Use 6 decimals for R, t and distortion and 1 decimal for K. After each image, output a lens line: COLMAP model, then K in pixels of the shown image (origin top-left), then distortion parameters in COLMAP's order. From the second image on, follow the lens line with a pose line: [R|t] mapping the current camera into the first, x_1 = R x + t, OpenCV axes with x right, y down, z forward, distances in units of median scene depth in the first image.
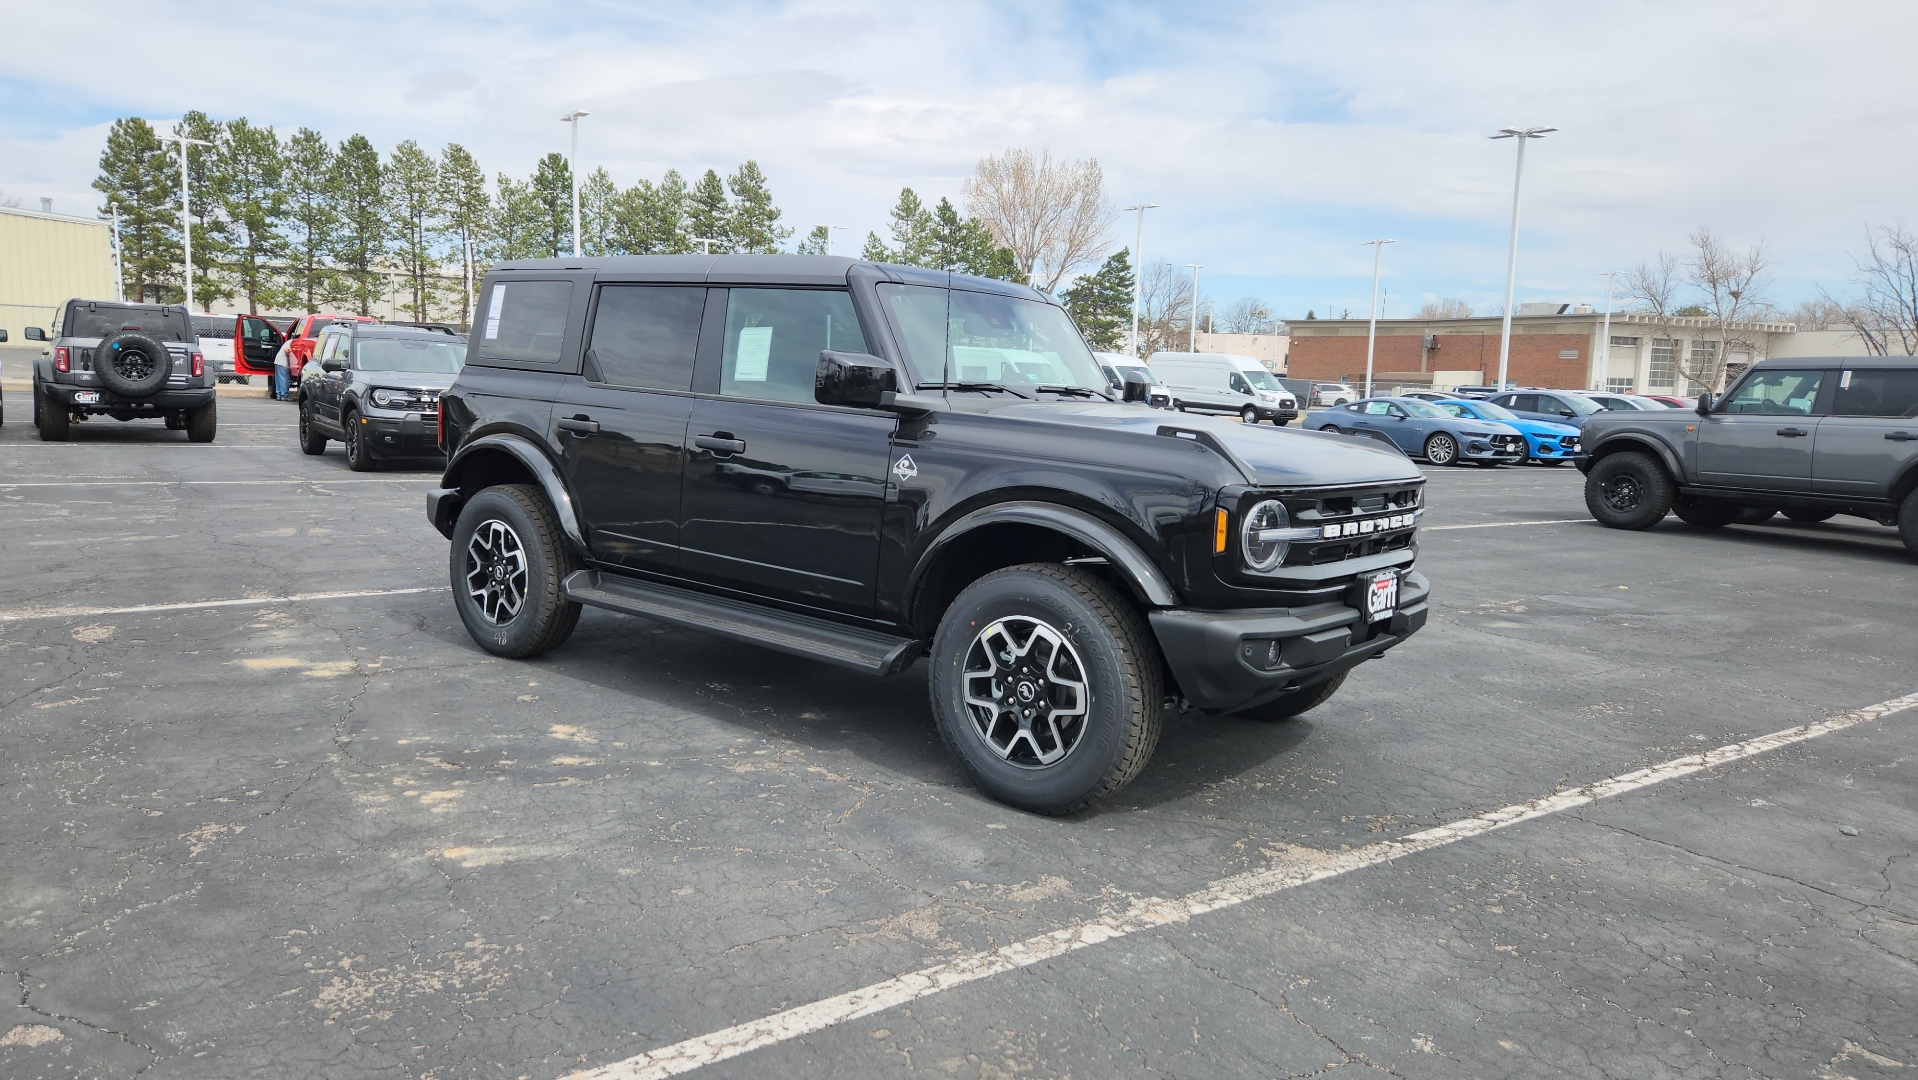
lens RADIAL K [[1279.1, 0, 921.2], [0, 1279.1, 519.1], [0, 0, 1]] dist [0.073791, -0.060471]
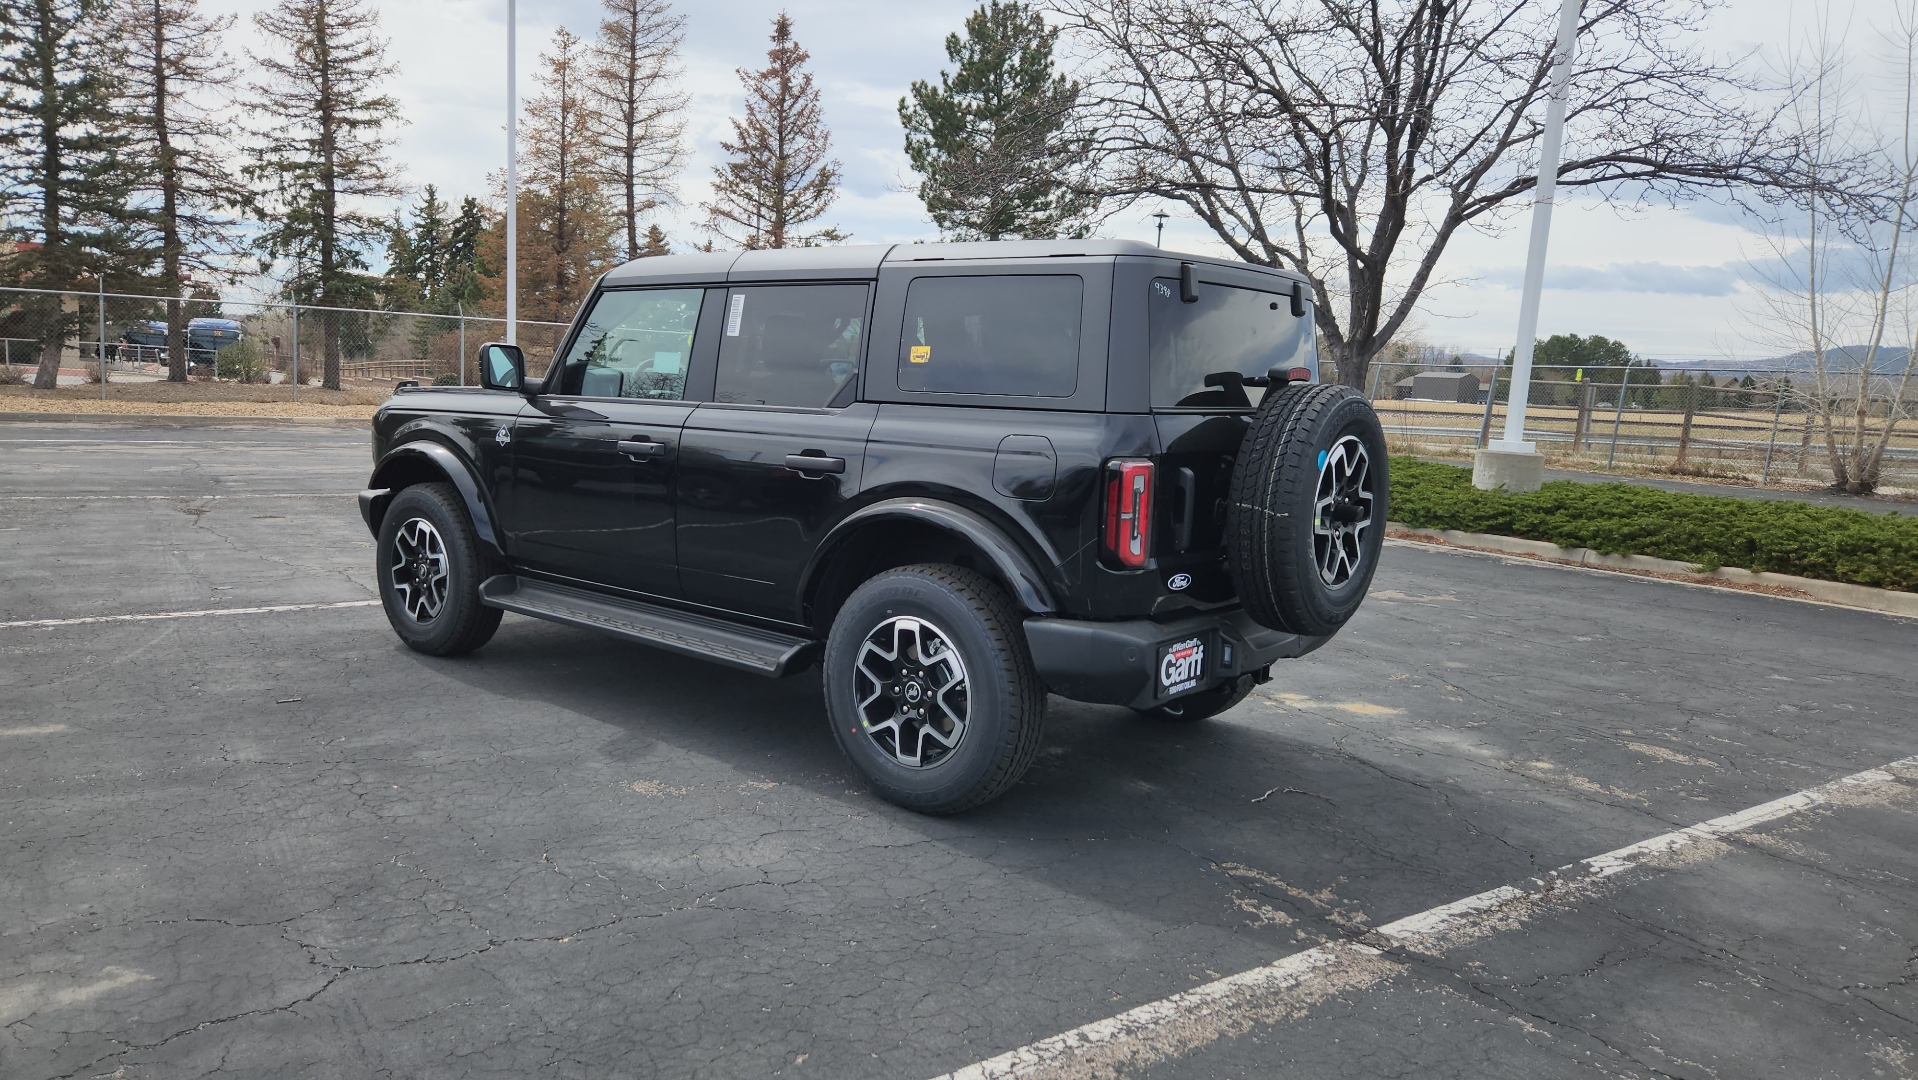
lens RADIAL K [[1281.0, 0, 927.4], [0, 1281.0, 533.9], [0, 0, 1]] dist [0.074078, -0.060132]
pose [[-0.995905, -0.090069, -0.007781, -0.172395], [-0.089348, 0.967498, 0.236567, -0.299852], [-0.013779, 0.236294, -0.971584, 2.521930]]
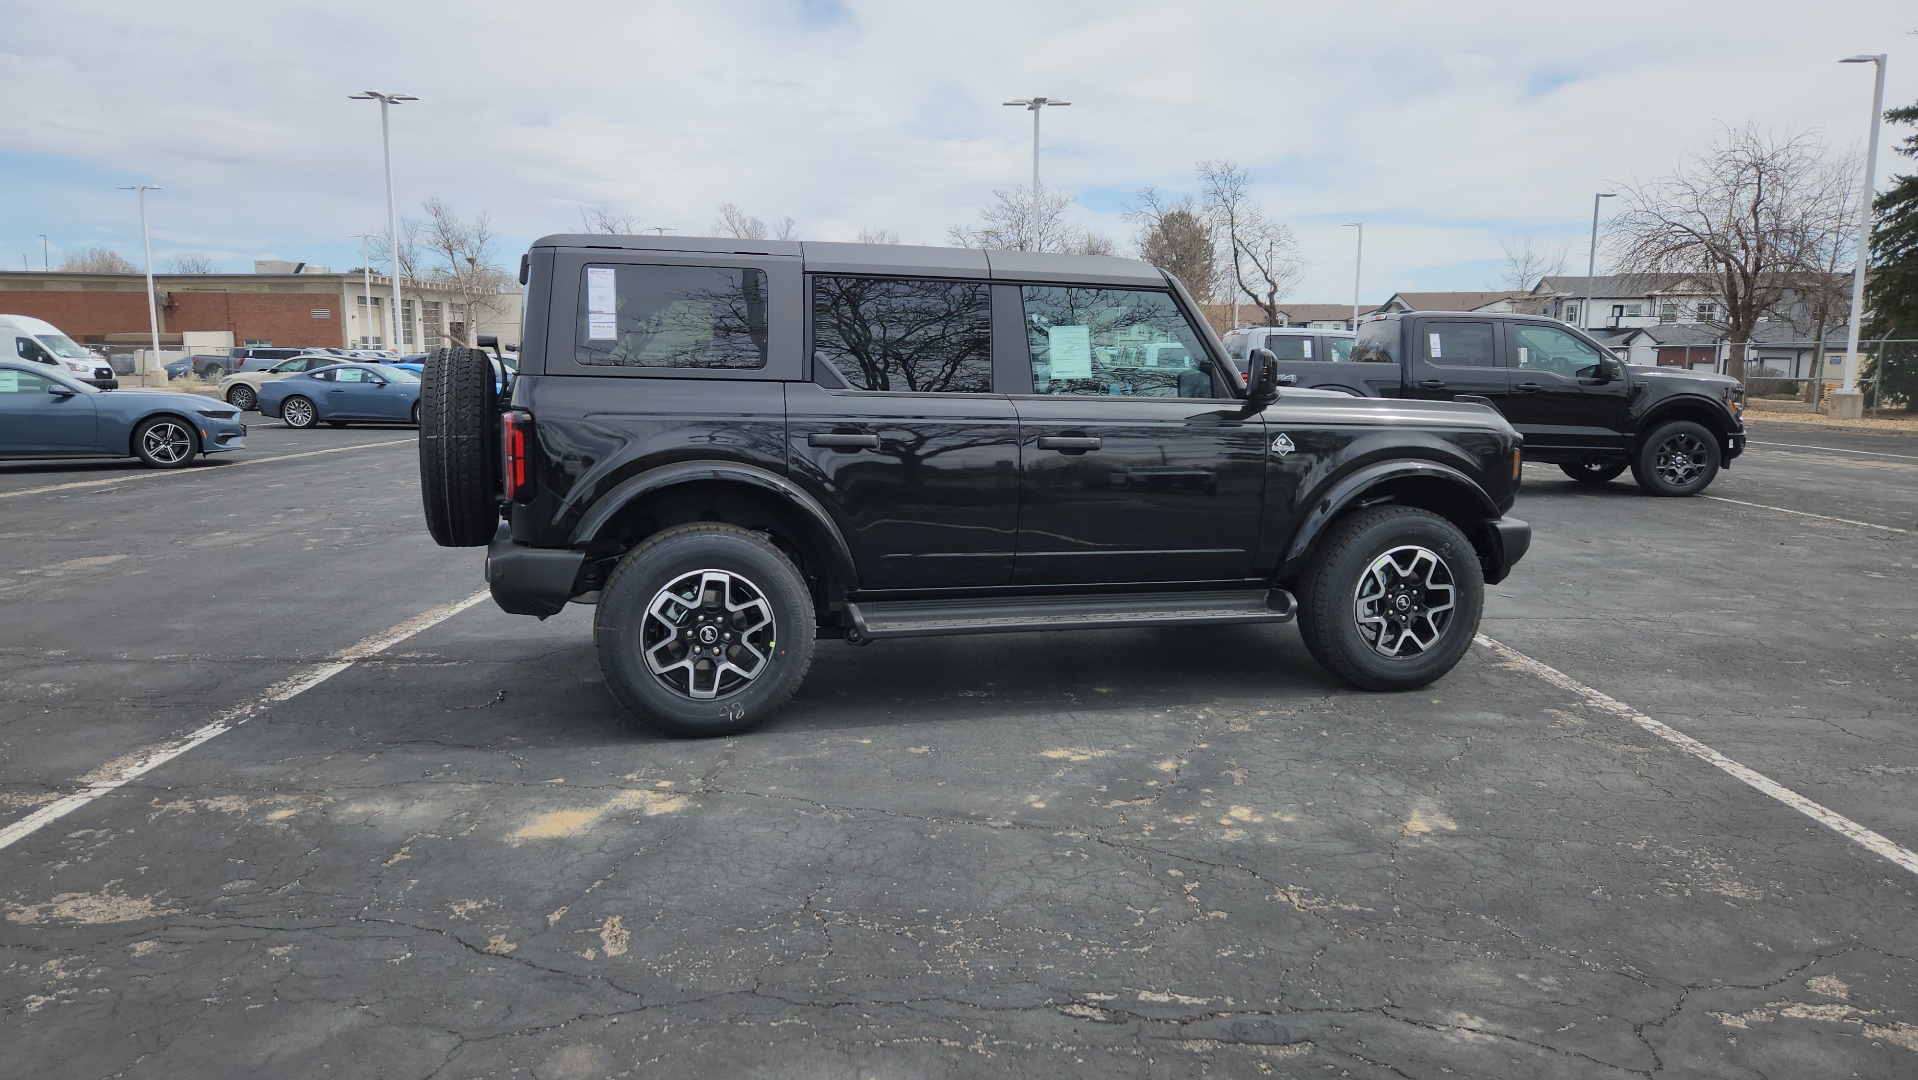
lens RADIAL K [[1281.0, 0, 927.8], [0, 1281.0, 532.0], [0, 0, 1]] dist [0.074078, -0.060132]
pose [[0.580849, -0.142454, 0.801449, -1.170382], [0.108660, 0.989326, 0.097097, -0.111693], [-0.806726, 0.030687, 0.590128, 0.557947]]
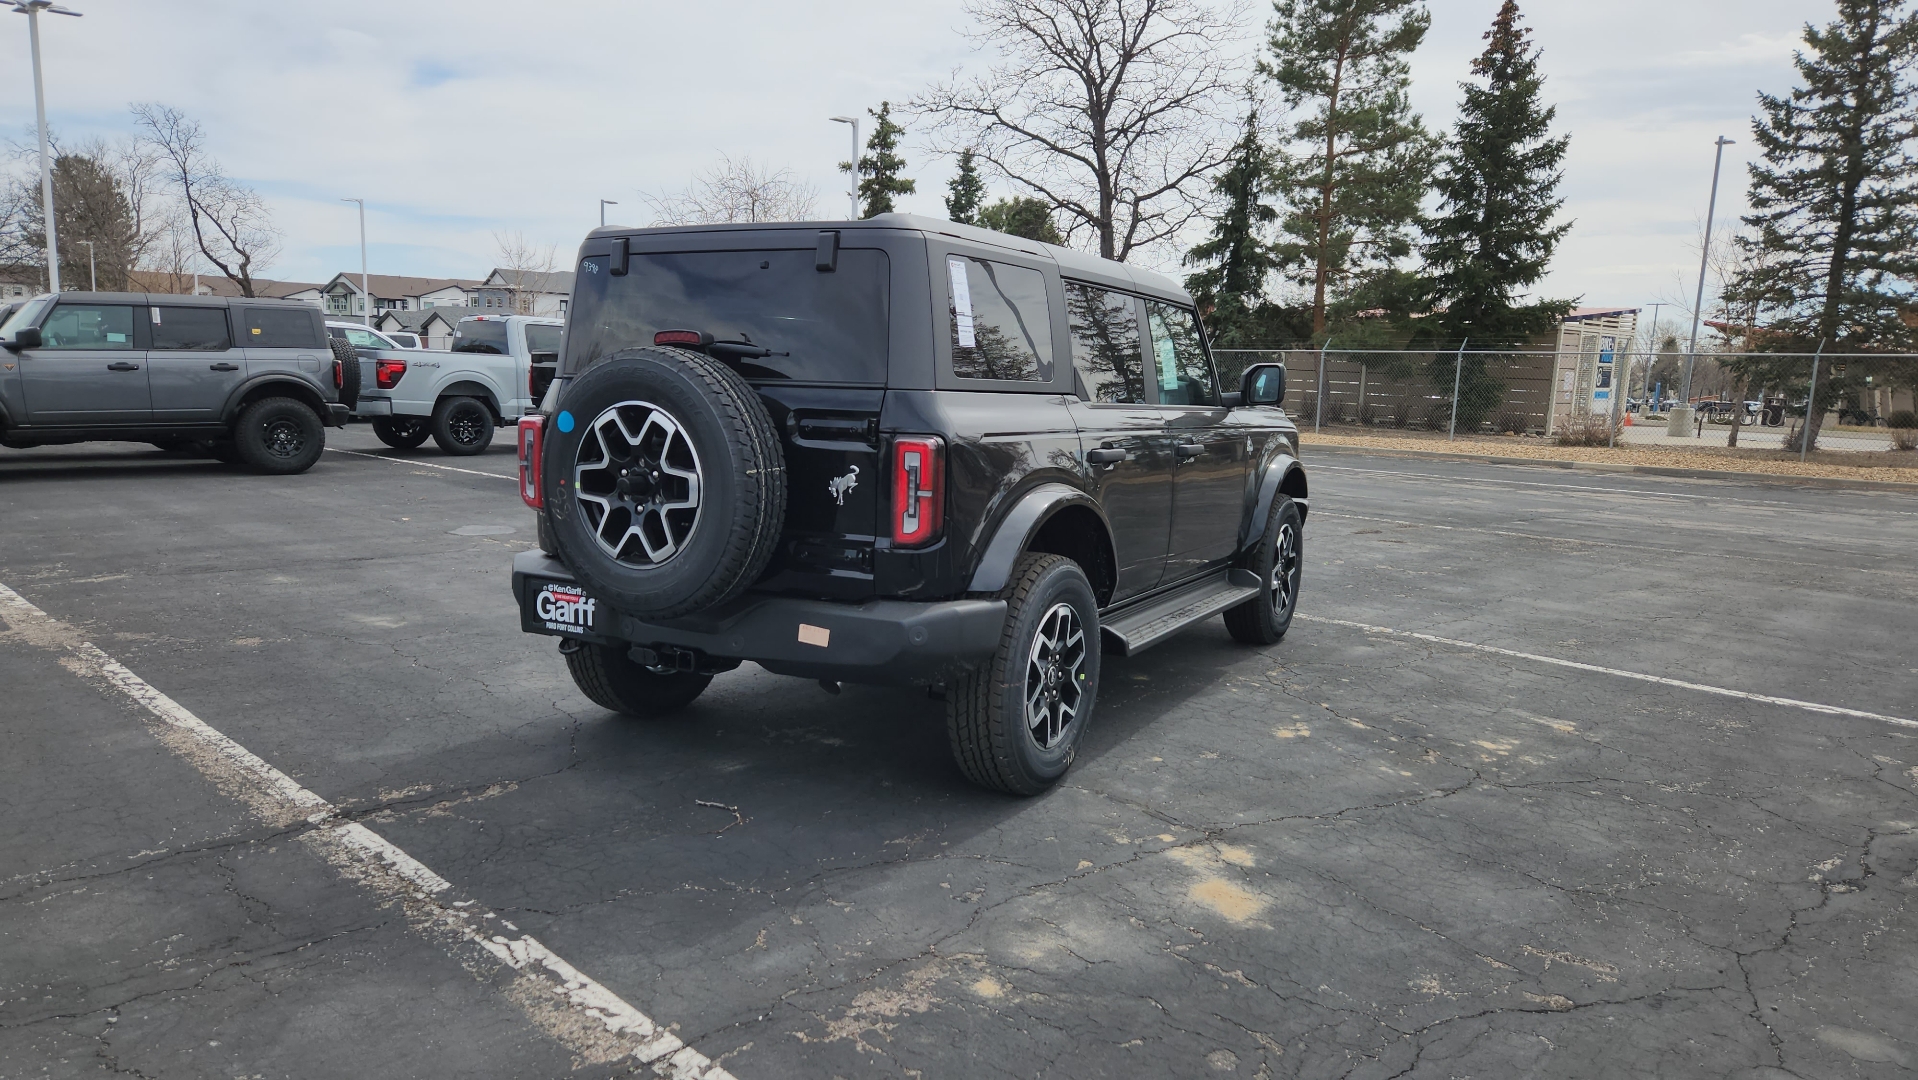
lens RADIAL K [[1281.0, 0, 926.3], [0, 1281.0, 544.4], [0, 0, 1]] dist [0.074078, -0.060132]
pose [[-0.161013, -0.180317, 0.970340, -1.334566], [0.076313, 0.977951, 0.194394, -0.234275], [-0.983997, 0.105350, -0.143702, 1.553050]]
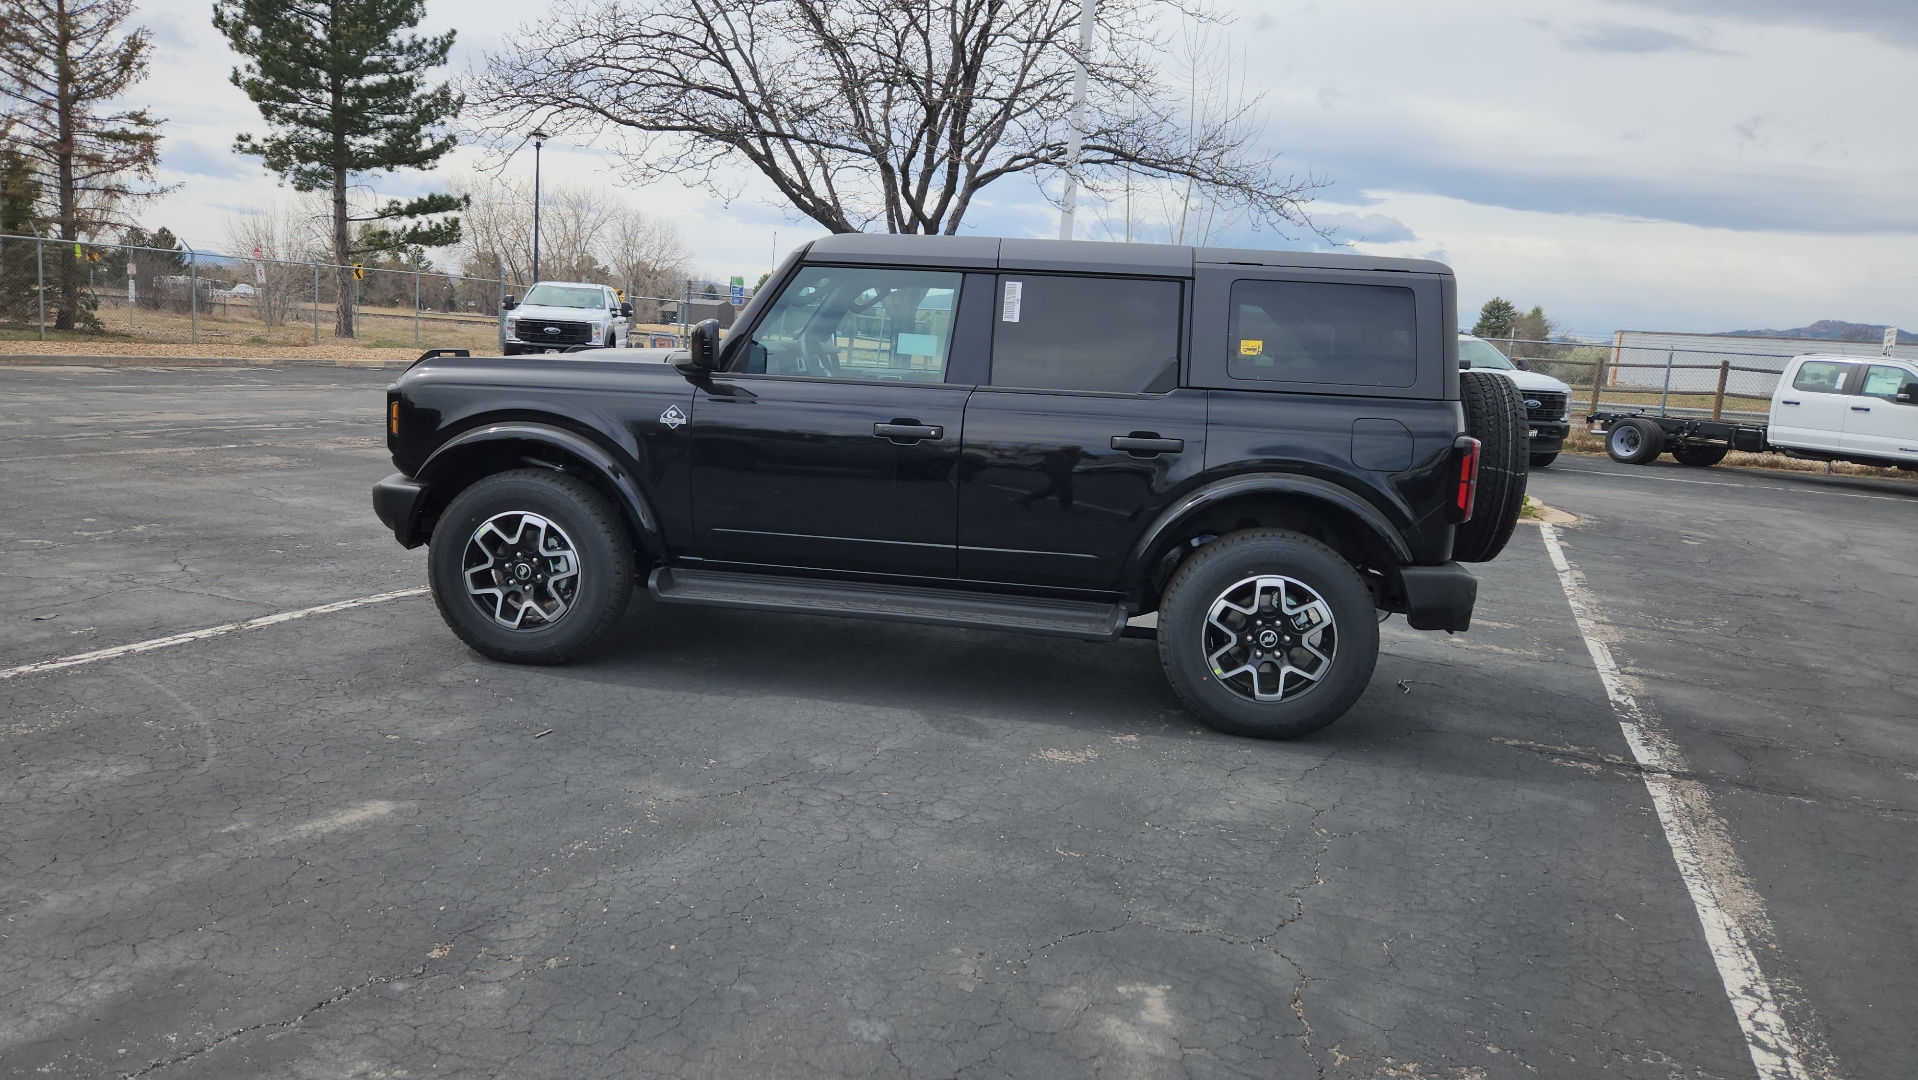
lens RADIAL K [[1281.0, 0, 927.5], [0, 1281.0, 522.6], [0, 0, 1]] dist [0.074078, -0.060132]
pose [[-0.843024, -0.022020, -0.537425, 0.651157], [-0.162013, 0.963154, 0.214676, -0.251524], [0.512896, 0.268047, -0.815530, 2.364794]]
